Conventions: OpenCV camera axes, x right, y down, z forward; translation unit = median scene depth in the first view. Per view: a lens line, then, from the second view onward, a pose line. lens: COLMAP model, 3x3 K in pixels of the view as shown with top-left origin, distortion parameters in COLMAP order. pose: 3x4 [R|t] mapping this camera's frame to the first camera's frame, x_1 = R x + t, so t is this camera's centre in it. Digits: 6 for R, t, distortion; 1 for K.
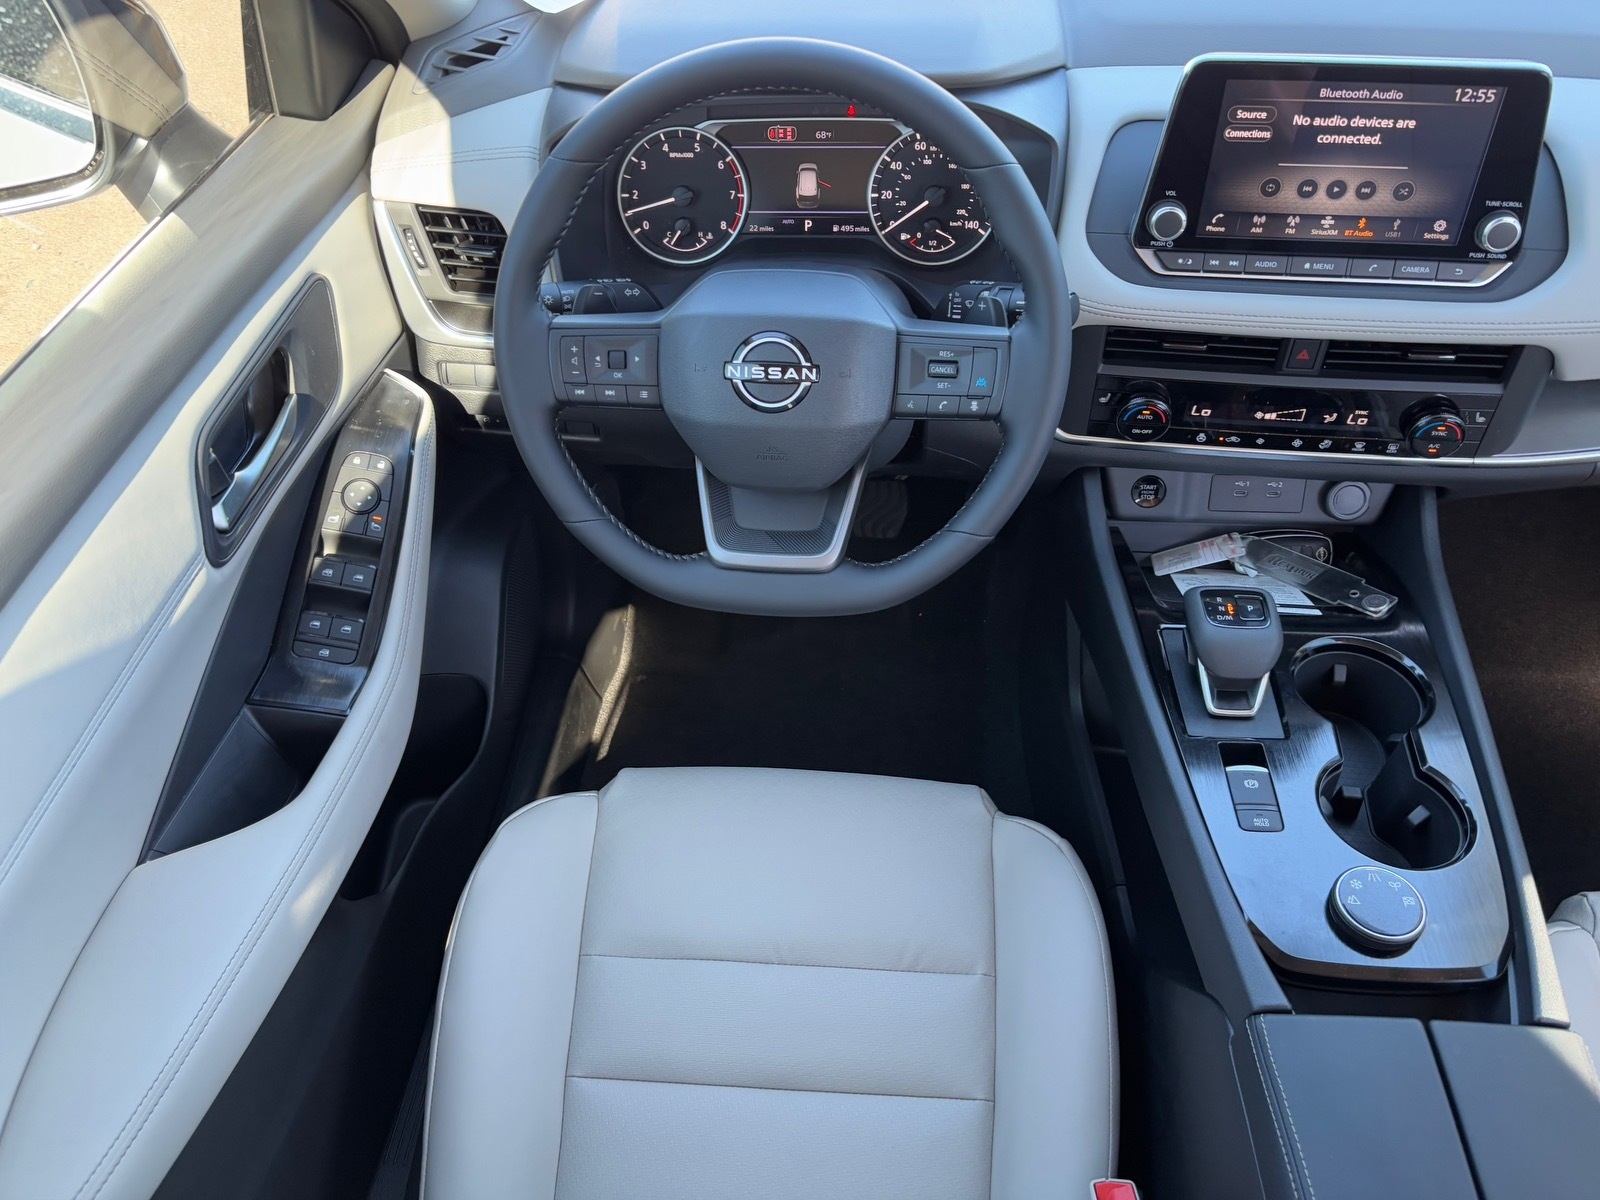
lens RADIAL K [[1197.7, 0, 793.4], [0, 1197.7, 614.3], [0, 0, 1]] dist [0.011830, 0.000858]
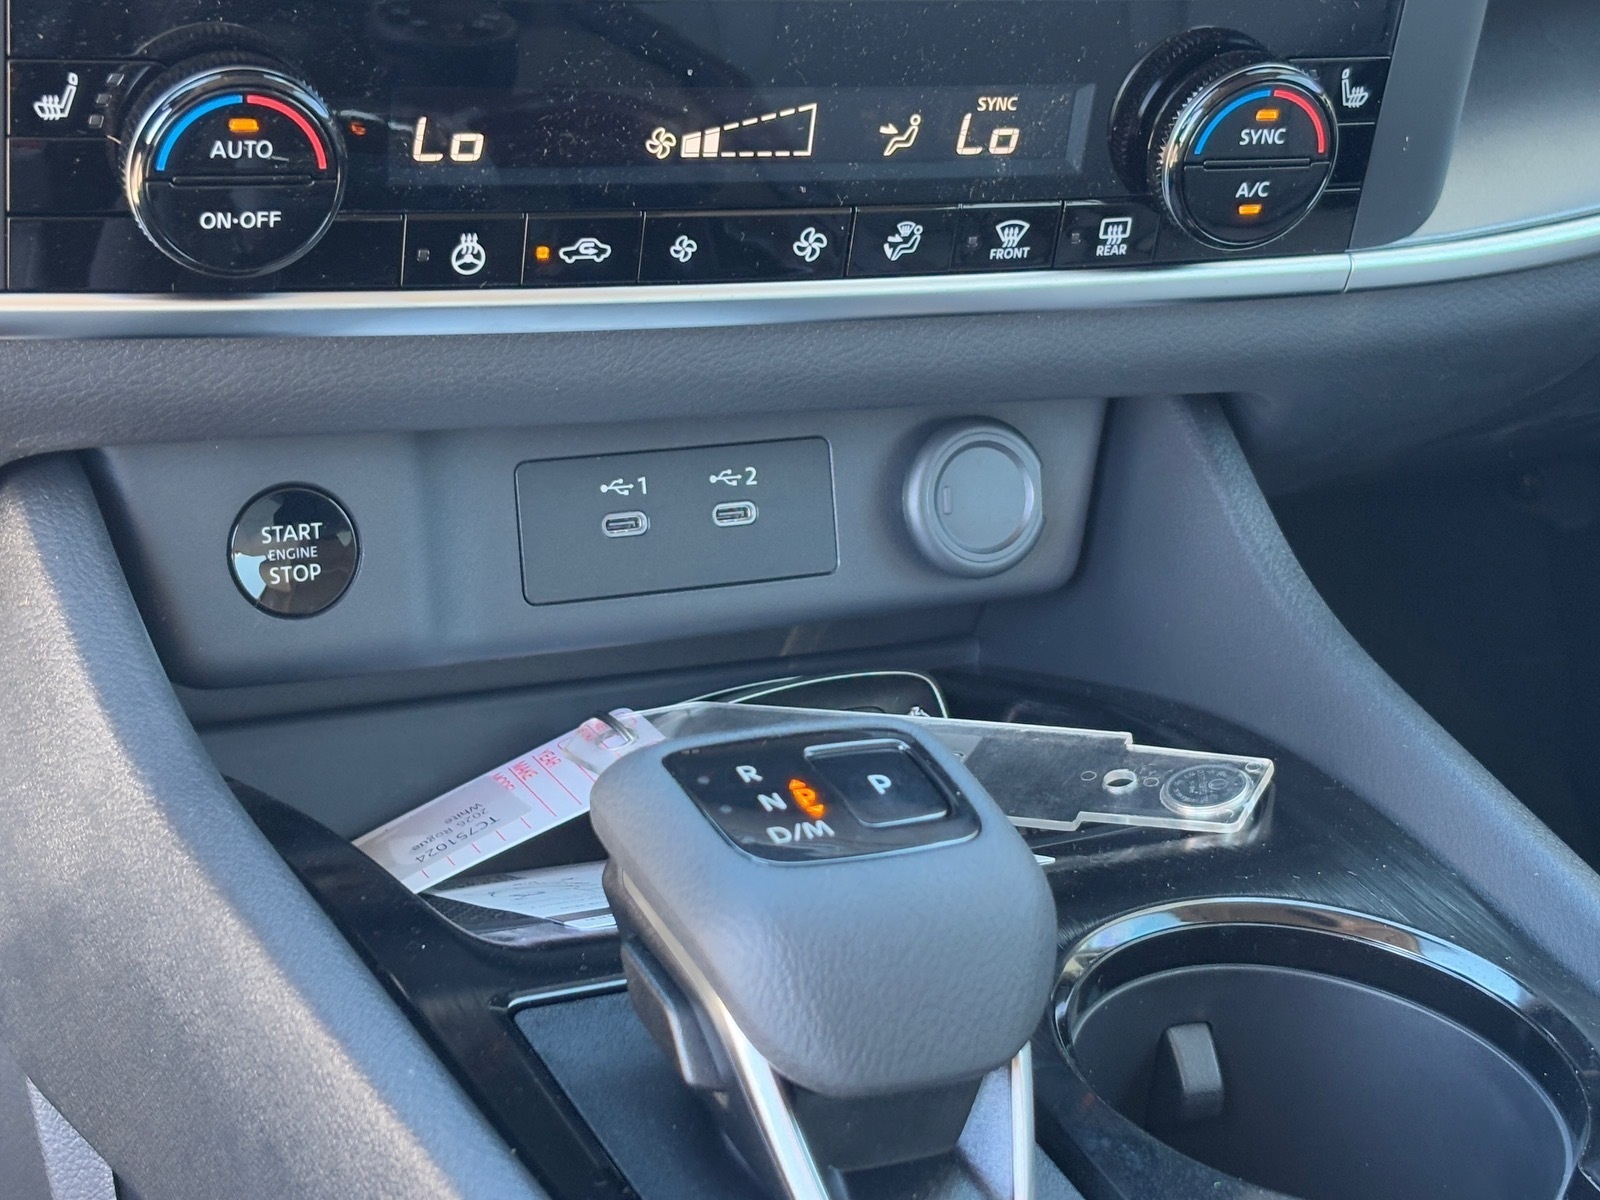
lens RADIAL K [[3000.7, 0, 754.3], [0, 3000.7, 632.0], [0, 0, 1]] dist [0.164485, -0.193844]
pose [[0.863533, -0.107702, 0.492658, 0.079610], [0.243141, 0.944798, -0.219632, 0.083445], [-0.441808, 0.309445, 0.842051, 0.502587]]
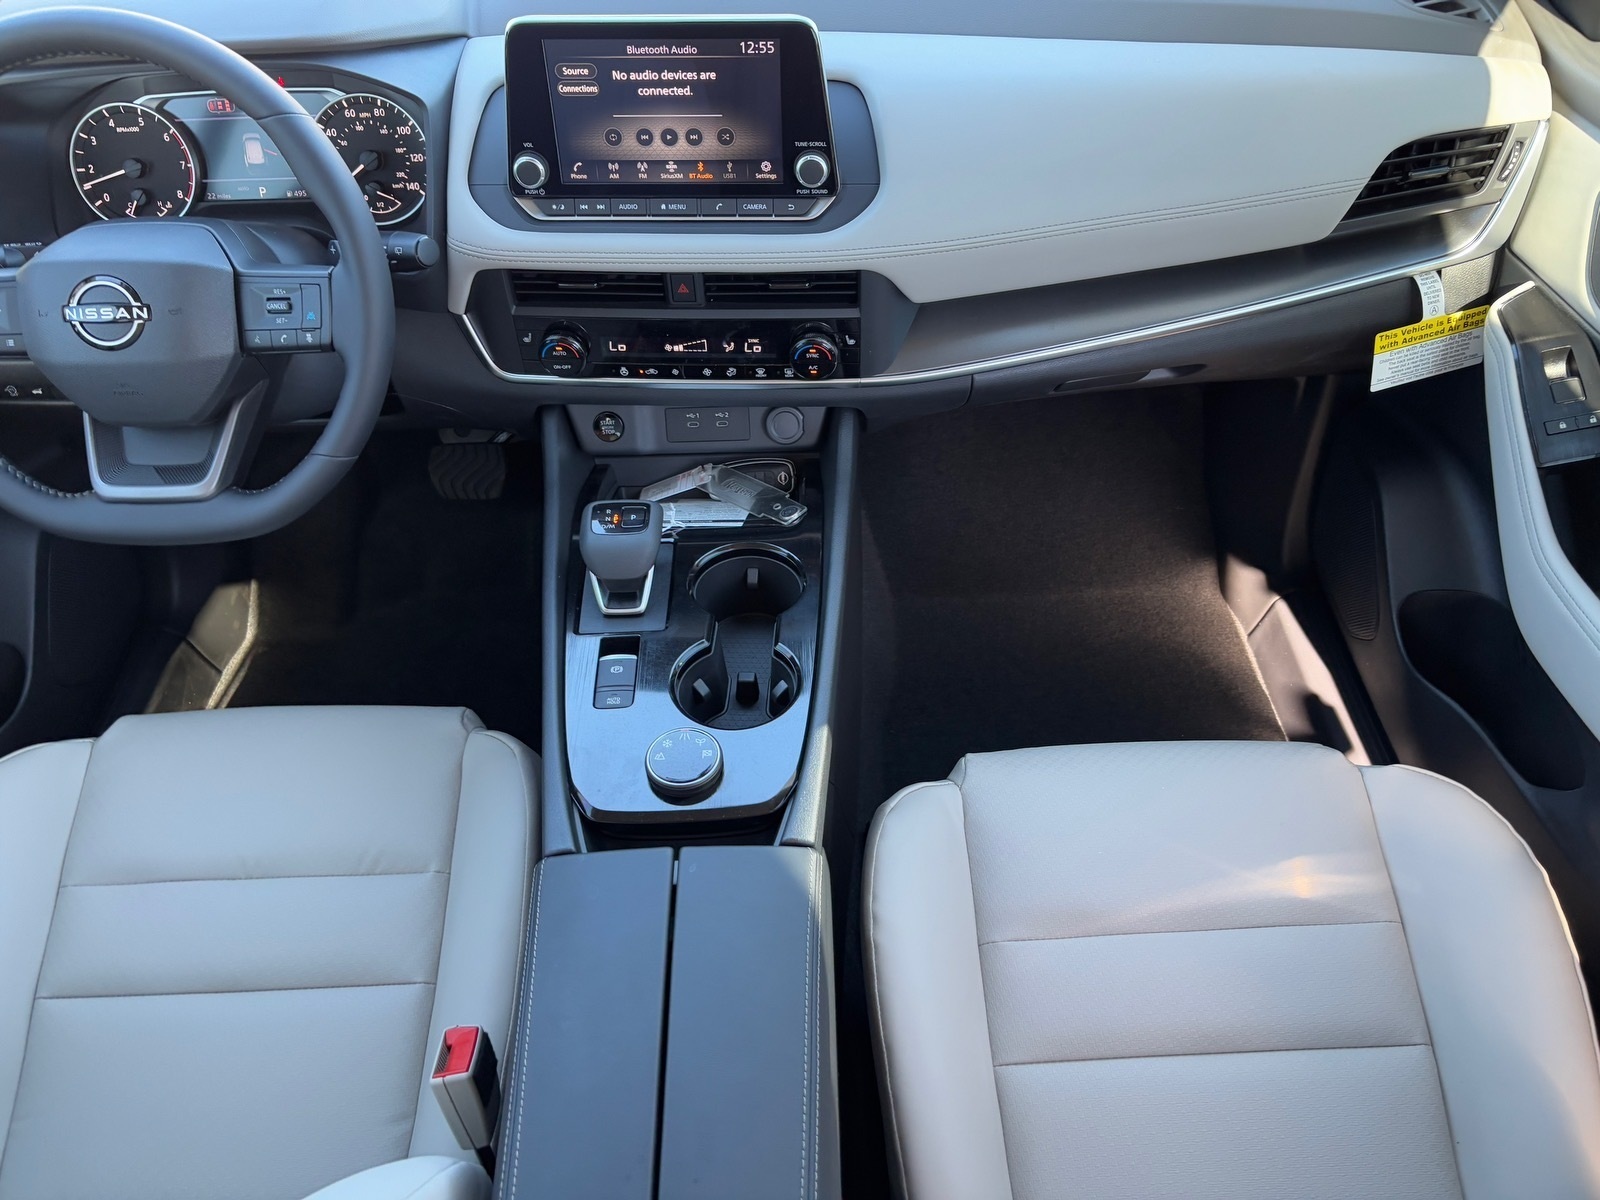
lens RADIAL K [[1197.7, 0, 793.4], [0, 1197.7, 614.3], [0, 0, 1]] dist [0.011830, 0.000858]
pose [[0.994895, -0.062489, 0.079237, 0.418741], [0.063231, 0.997975, -0.006890, 0.098559], [-0.078646, 0.011865, 0.996832, -0.111150]]
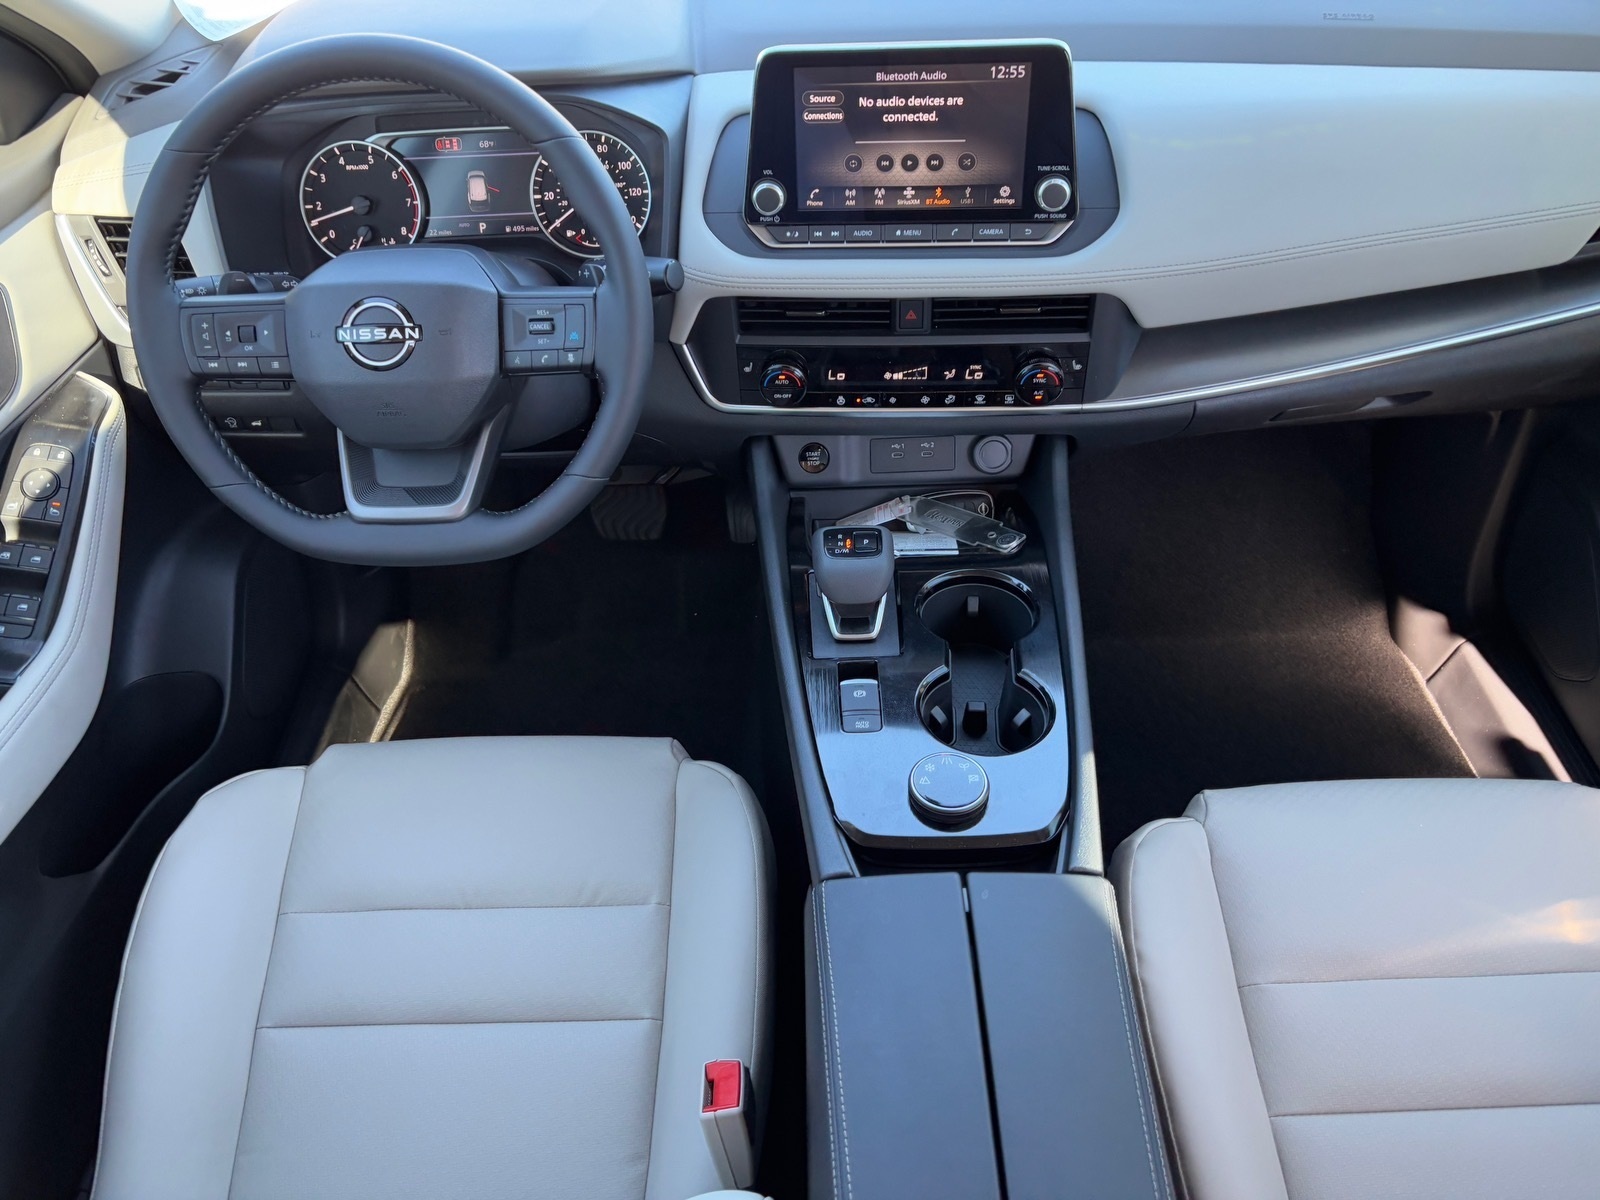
lens RADIAL K [[1197.5, 0, 781.9], [0, 1197.5, 614.4], [0, 0, 1]] dist [0.005491, 0.005707]
pose [[0.997622, -0.054226, 0.042534, 0.243625], [0.056874, 0.996344, -0.063745, 0.122041], [-0.038922, 0.066012, 0.997059, -0.077341]]
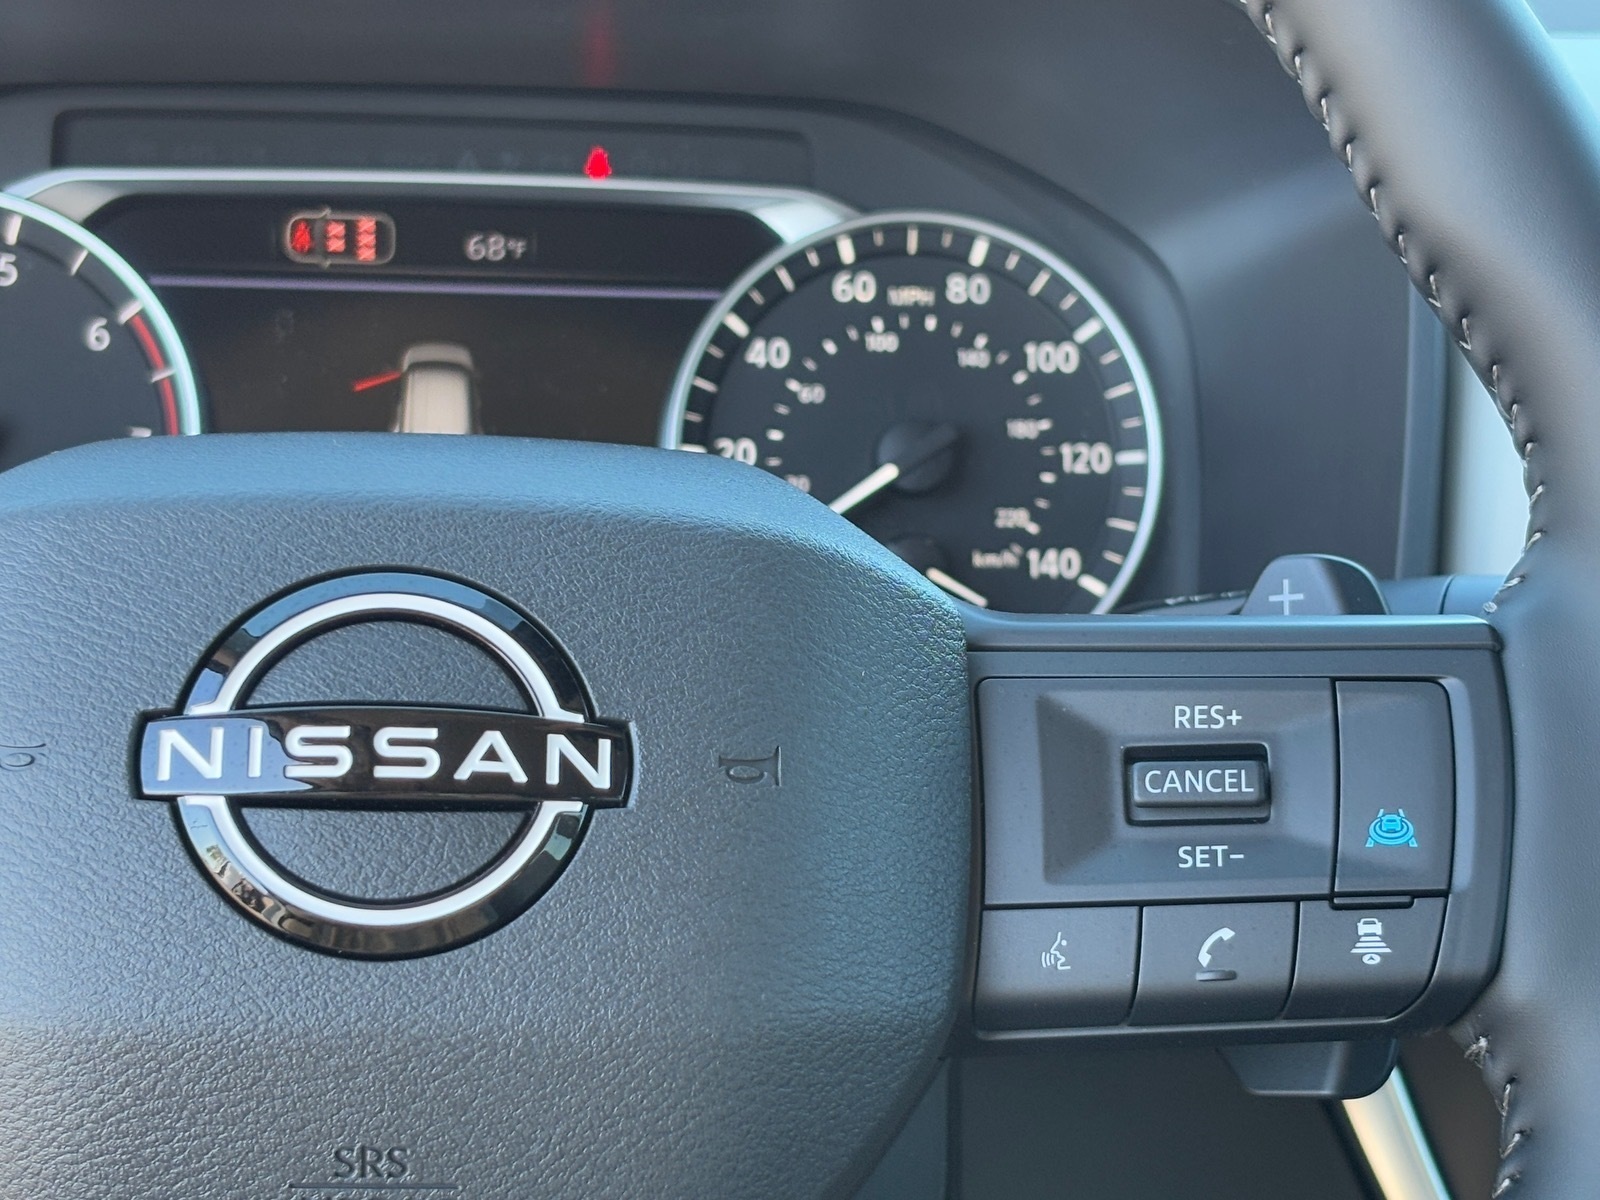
lens RADIAL K [[3230.6, 0, 862.7], [0, 3230.6, 696.2], [0, 0, 1]] dist [0.237558, -1.628293]
pose [[0.979954, 0.018206, 0.198391, -0.040158], [0.076845, 0.884213, -0.460720, 0.035118], [-0.183807, 0.466730, 0.865089, 0.435395]]
